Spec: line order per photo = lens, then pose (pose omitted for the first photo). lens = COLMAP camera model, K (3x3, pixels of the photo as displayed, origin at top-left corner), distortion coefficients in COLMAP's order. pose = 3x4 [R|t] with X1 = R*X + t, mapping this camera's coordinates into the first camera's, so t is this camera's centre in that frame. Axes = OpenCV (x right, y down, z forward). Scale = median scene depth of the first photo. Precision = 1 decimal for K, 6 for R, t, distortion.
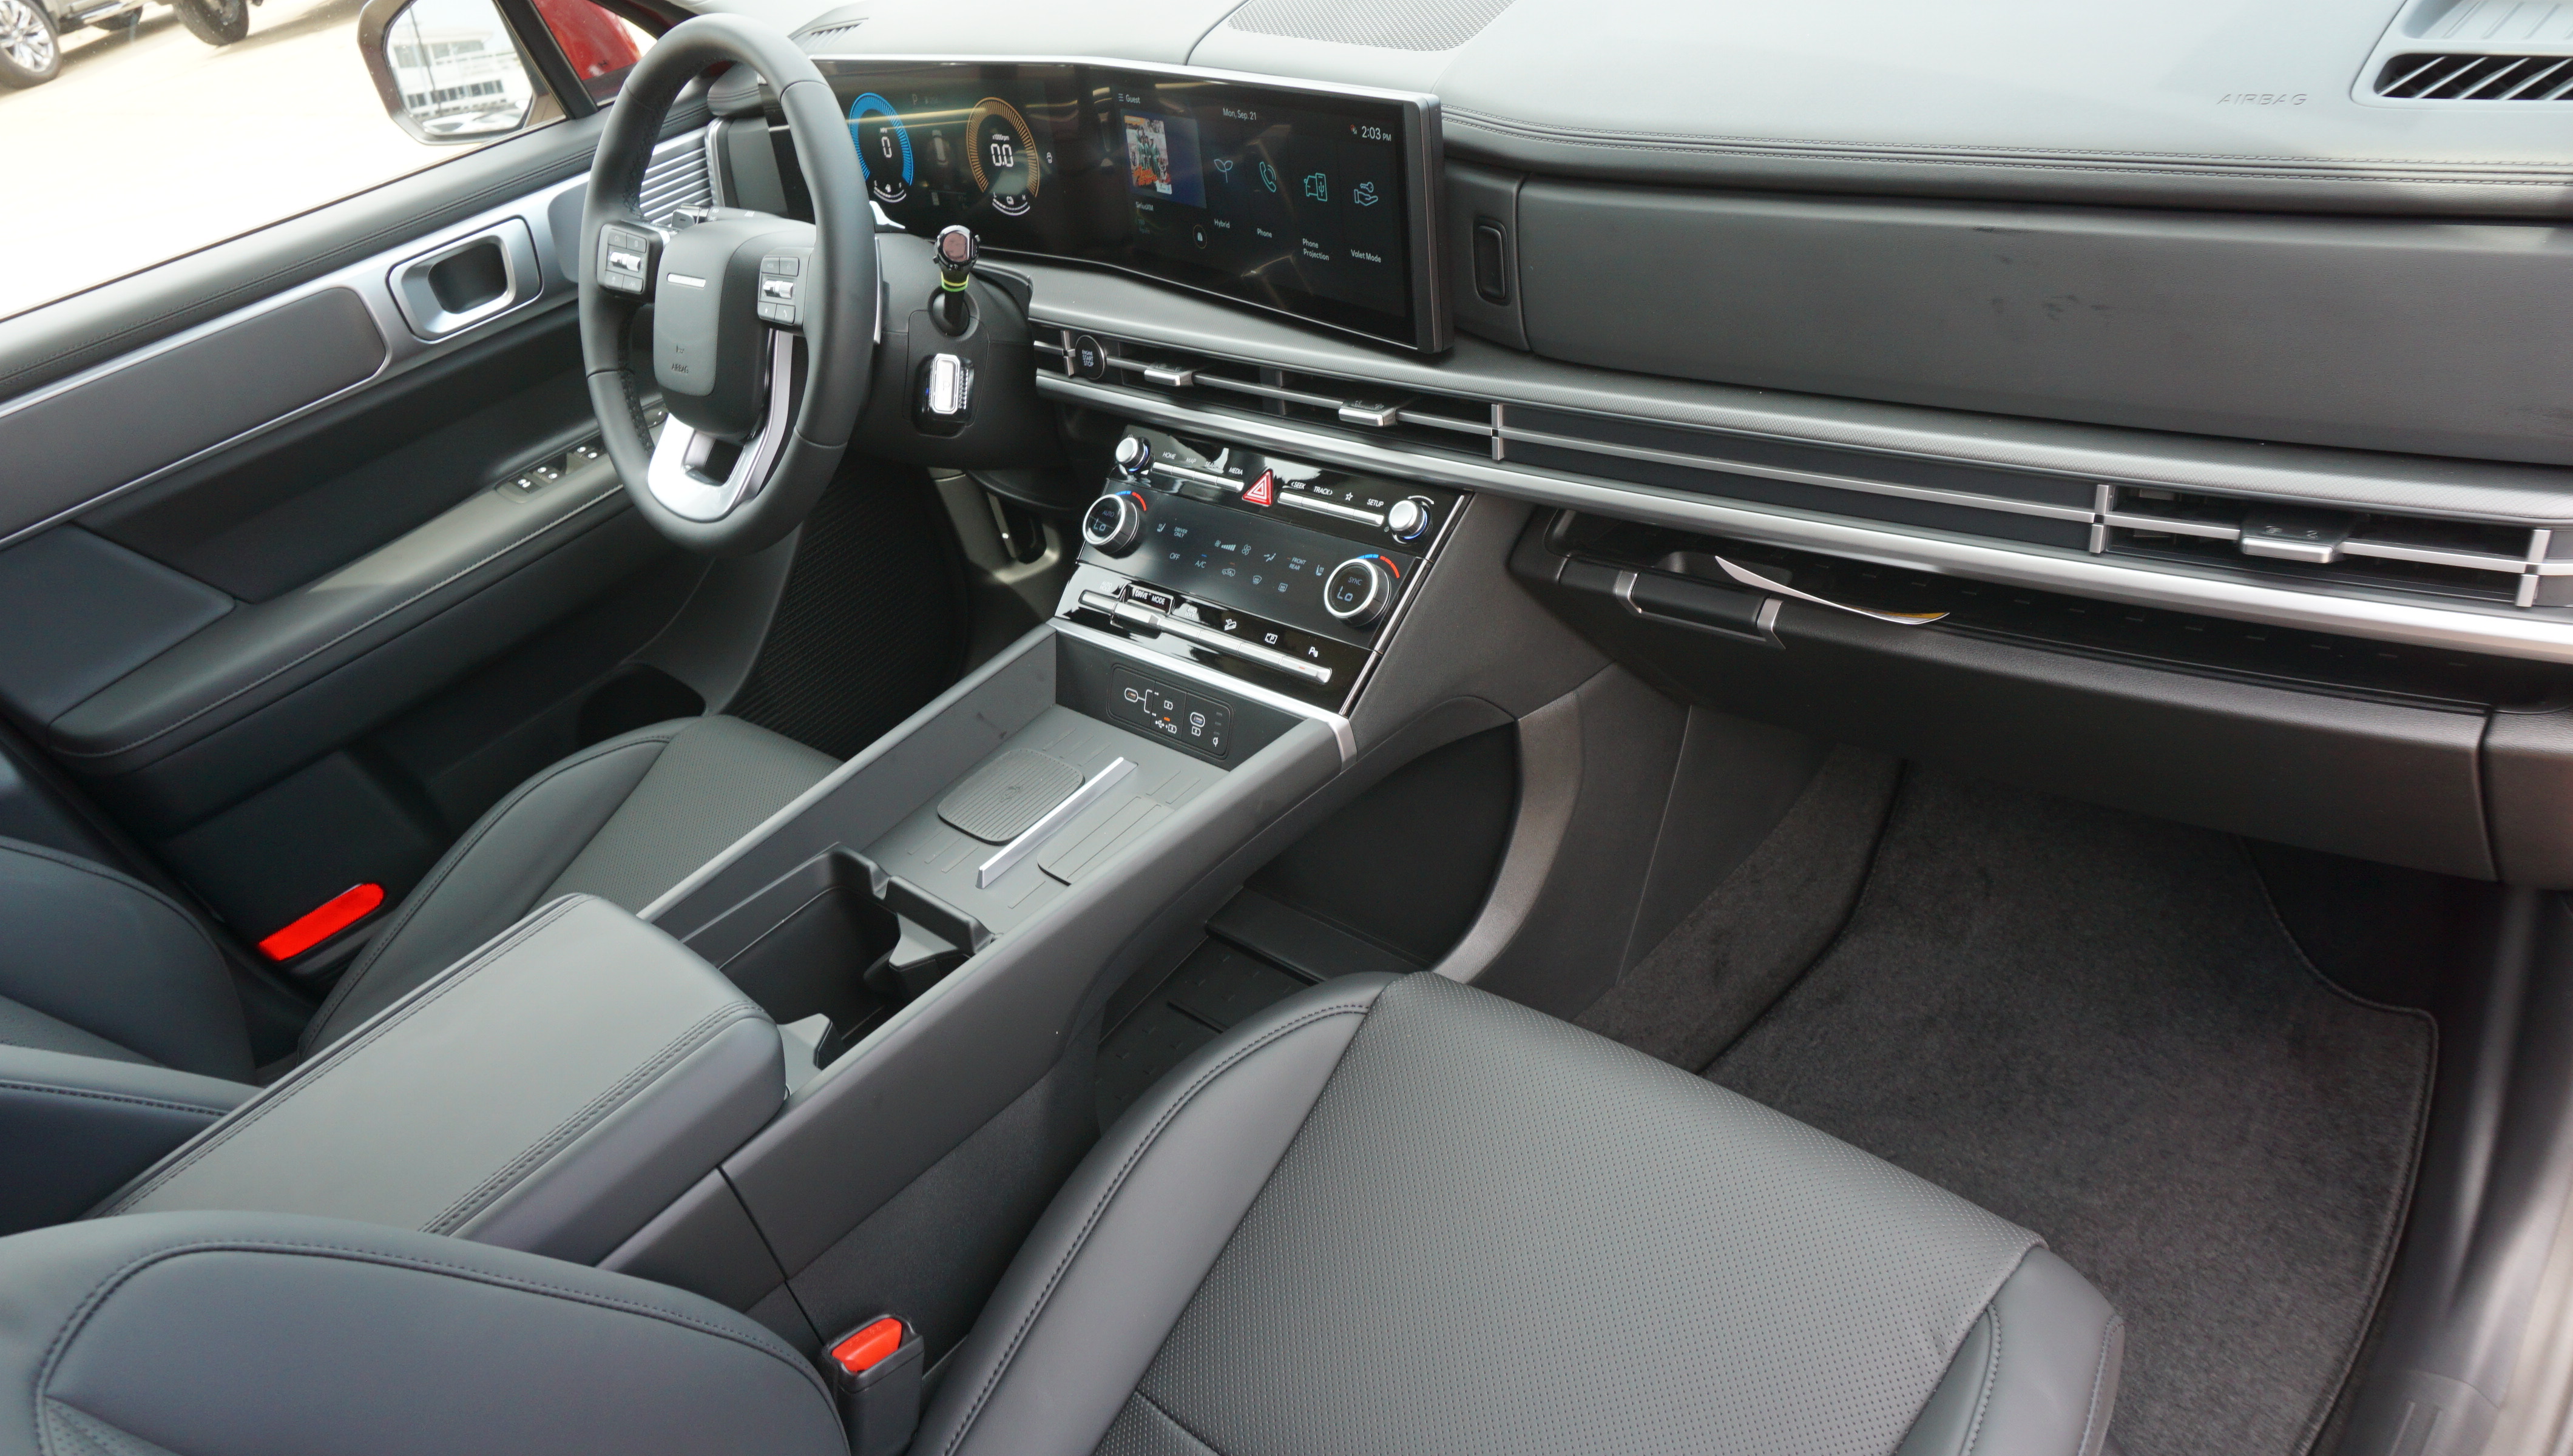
lens RADIAL K [[1727.3, 0, 1286.5], [0, 1727.3, 728.0], [0, 0, 1]] dist [-0.045945, 0.031639]
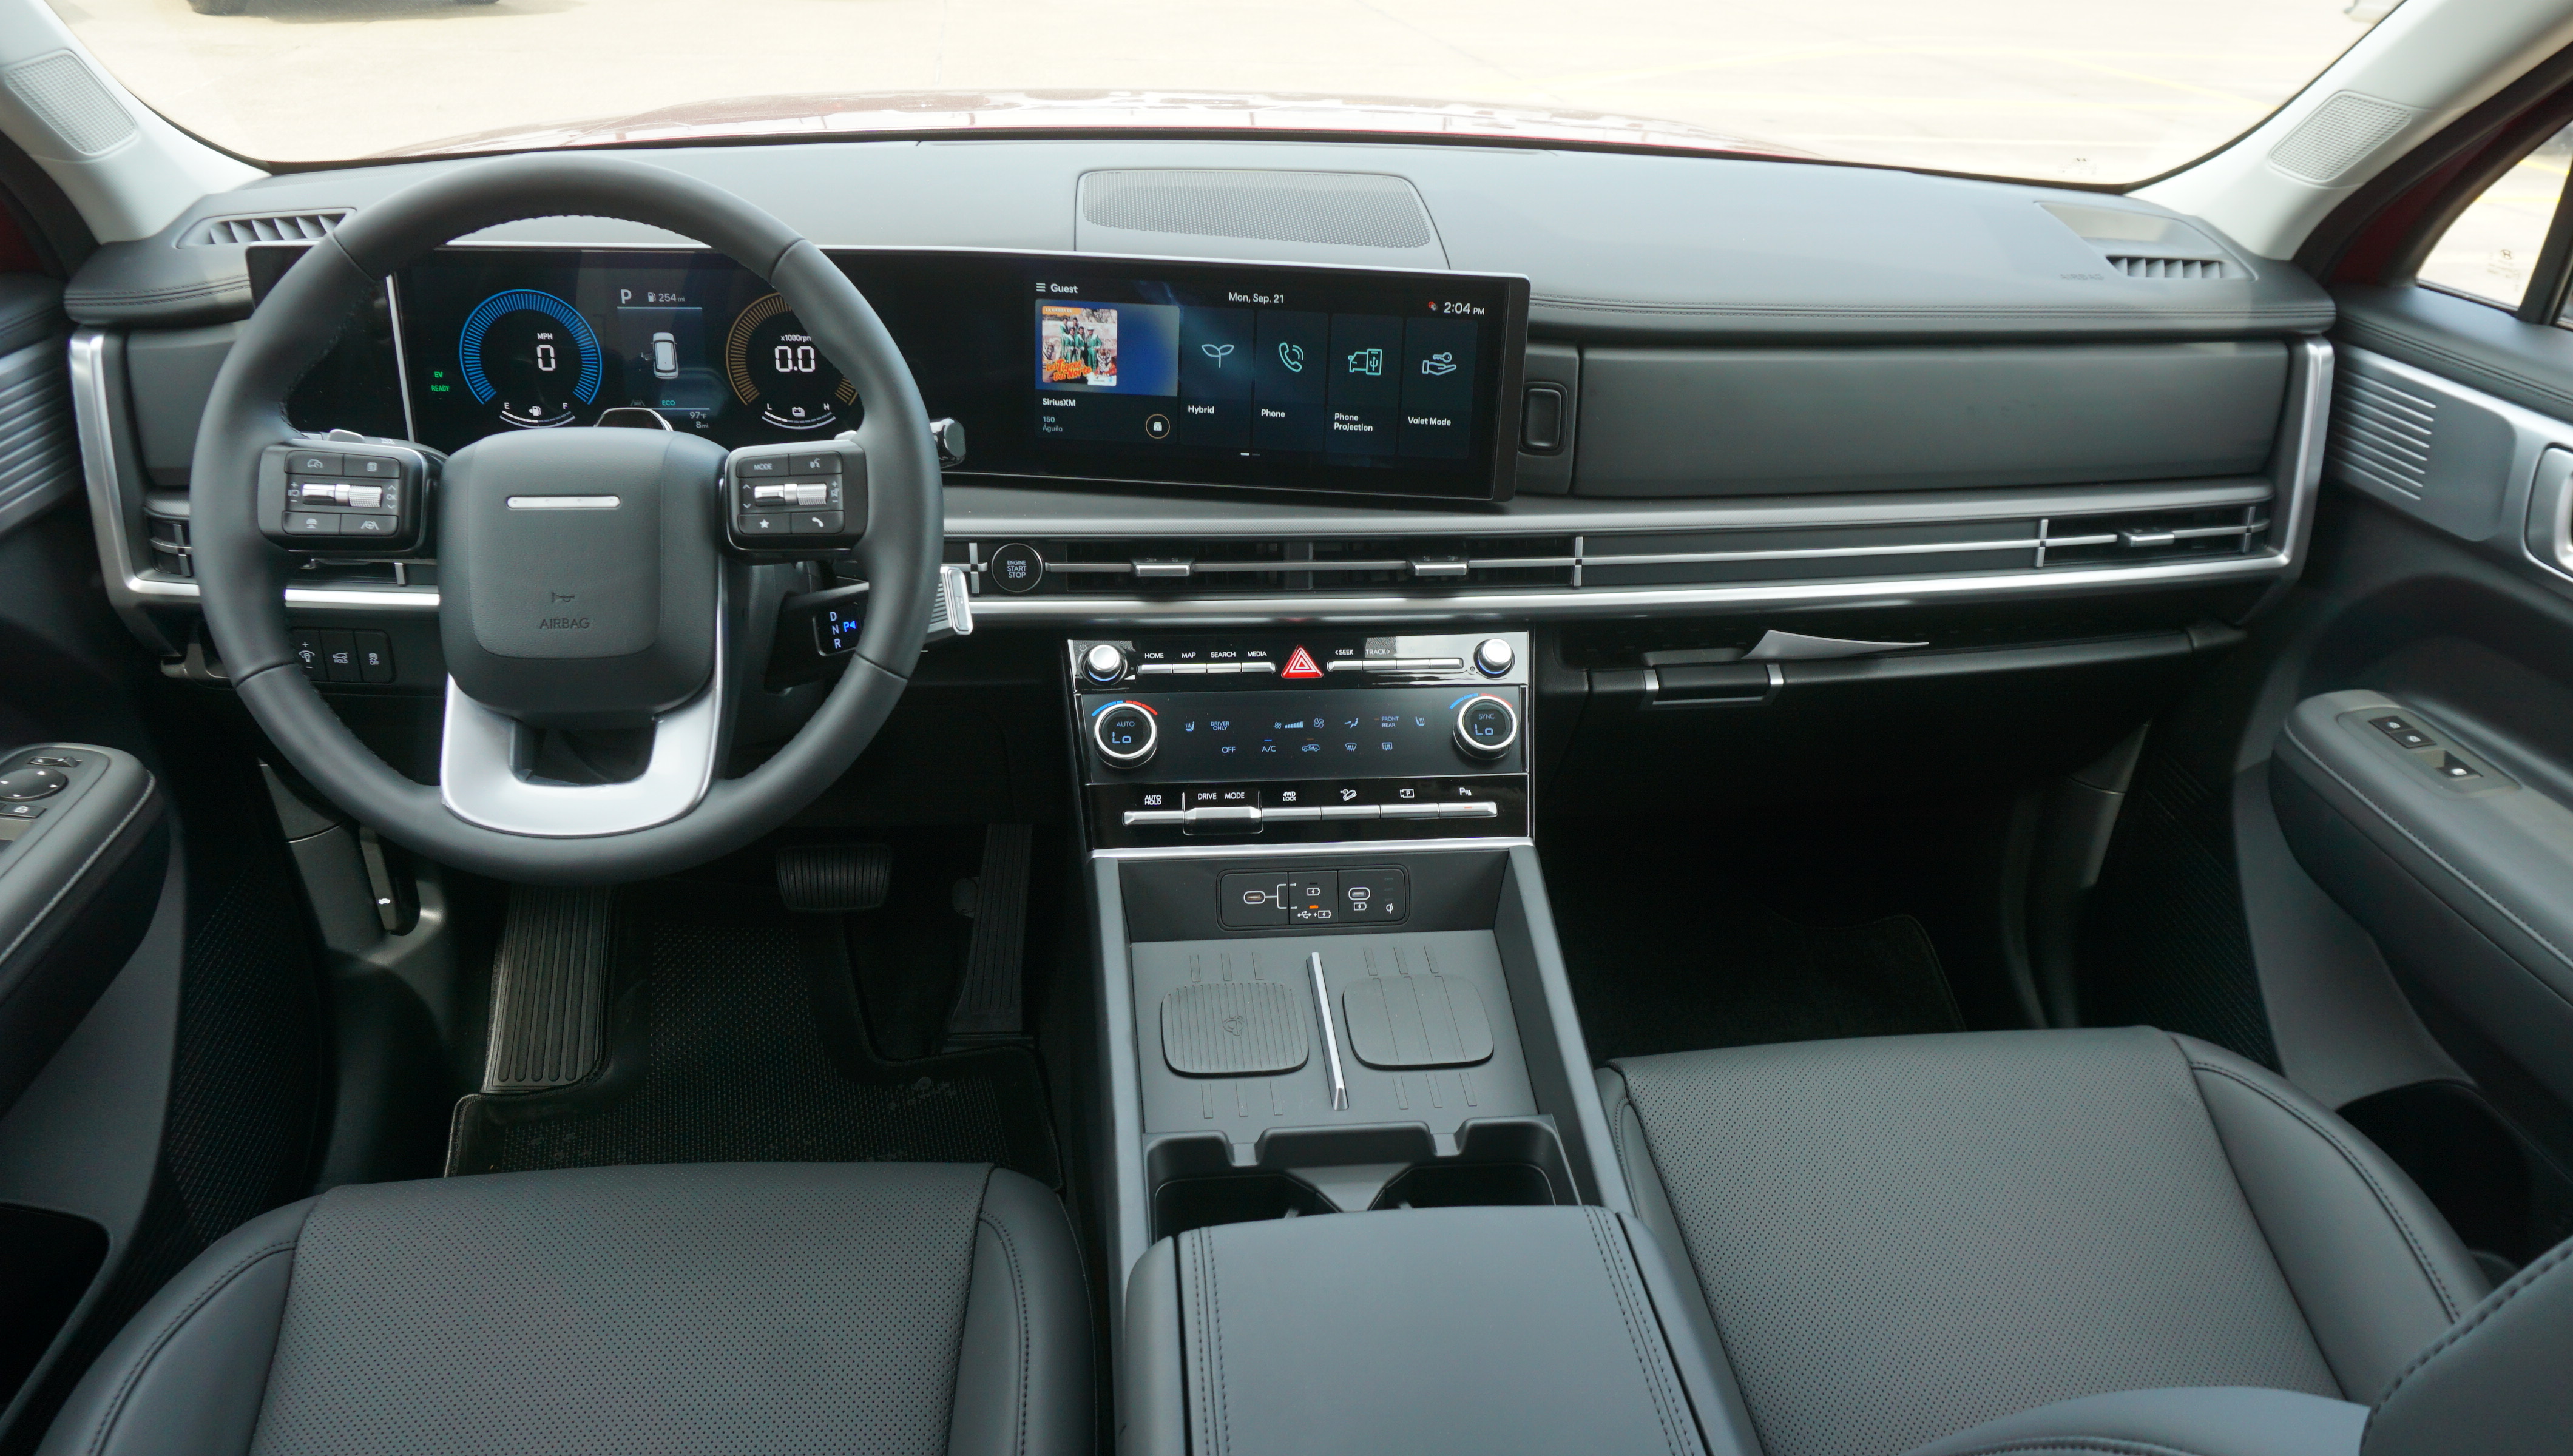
lens RADIAL K [[1735.4, 0, 1288.7], [0, 1735.4, 698.5], [0, 0, 1]] dist [-0.038770, 0.035399]
pose [[0.637253, -0.129069, 0.759769, -0.783572], [0.285919, 0.955110, -0.077560, -0.044359], [-0.715652, 0.266658, 0.645550, 0.370362]]
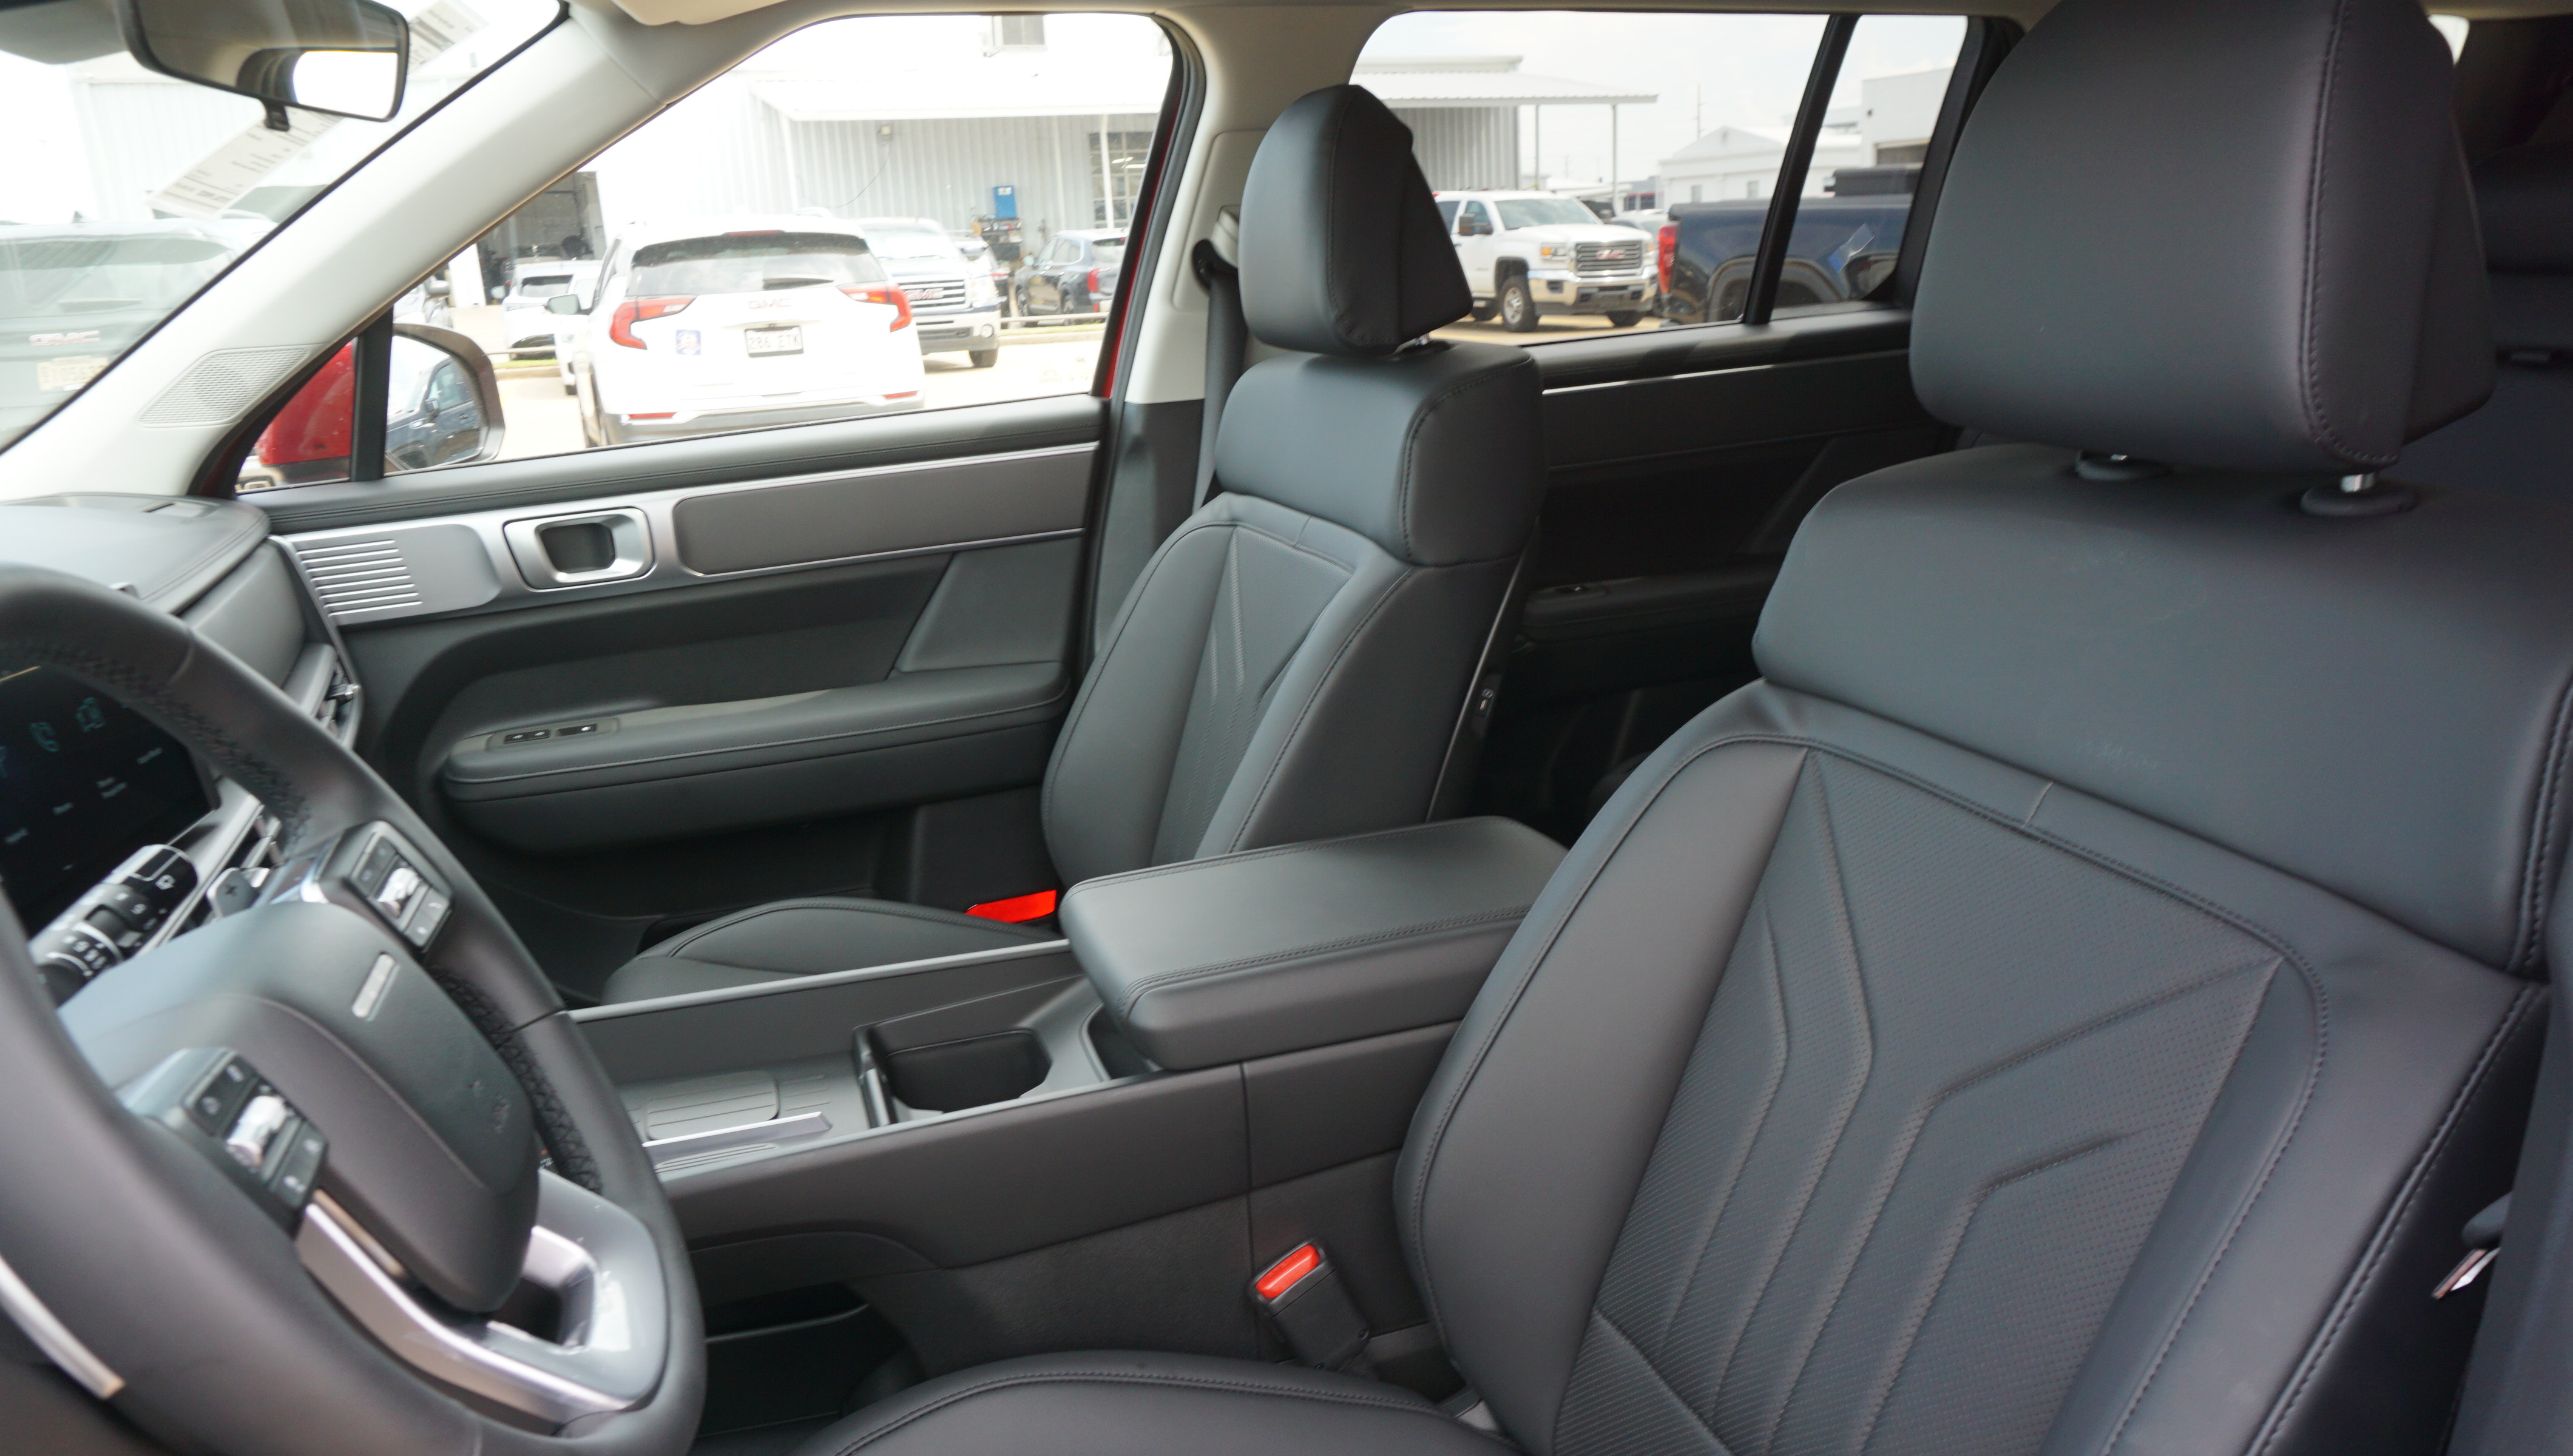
lens RADIAL K [[1712.1, 0, 1286.5], [0, 1712.1, 728.0], [0, 0, 1]] dist [-0.054855, 0.052609]
pose [[-0.852793, 0.120732, 0.508101, -0.890380], [0.459376, 0.636219, 0.619838, -0.526517], [-0.248429, 0.762003, -0.598025, 1.271709]]
